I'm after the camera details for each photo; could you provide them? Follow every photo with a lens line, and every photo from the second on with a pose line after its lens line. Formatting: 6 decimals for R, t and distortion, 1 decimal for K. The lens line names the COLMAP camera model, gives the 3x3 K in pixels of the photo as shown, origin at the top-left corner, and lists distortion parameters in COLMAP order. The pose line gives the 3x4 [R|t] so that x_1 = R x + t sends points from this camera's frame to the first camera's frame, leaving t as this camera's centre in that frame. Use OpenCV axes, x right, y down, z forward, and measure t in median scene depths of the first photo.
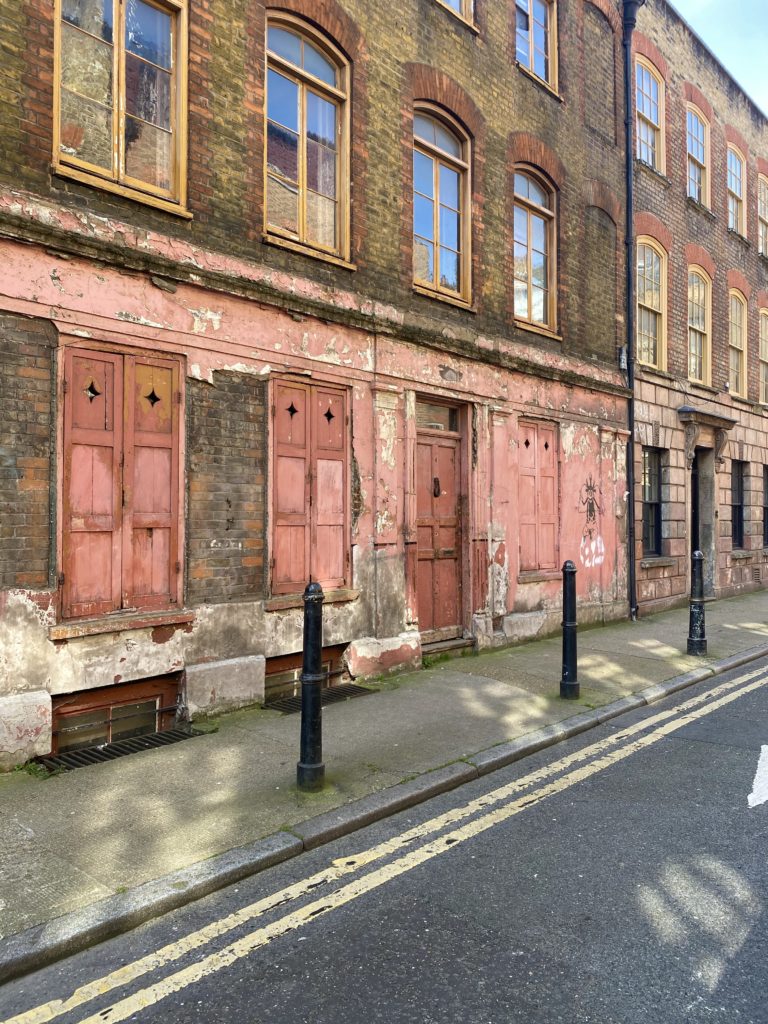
lens RADIAL K [[752.7, 0, 351.8], [0, 752.7, 510.9], [0, 0, 1]] dist [0.026170, -0.025687]
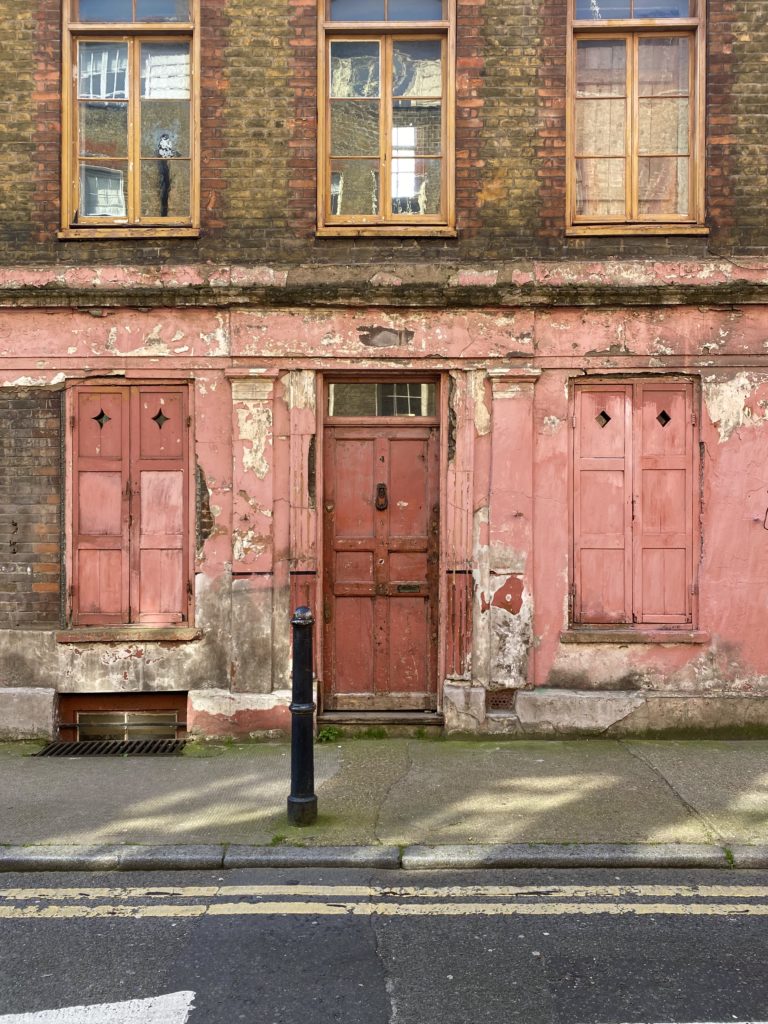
lens RADIAL K [[799.3, 0, 383.6], [0, 799.3, 538.8], [0, 0, 1]] dist [0.001595, 0.011127]
pose [[0.692648, -0.001918, -0.721273, 0.746550], [0.010371, 0.999920, 0.007301, 0.003600], [0.721201, -0.012538, 0.692613, 0.529753]]
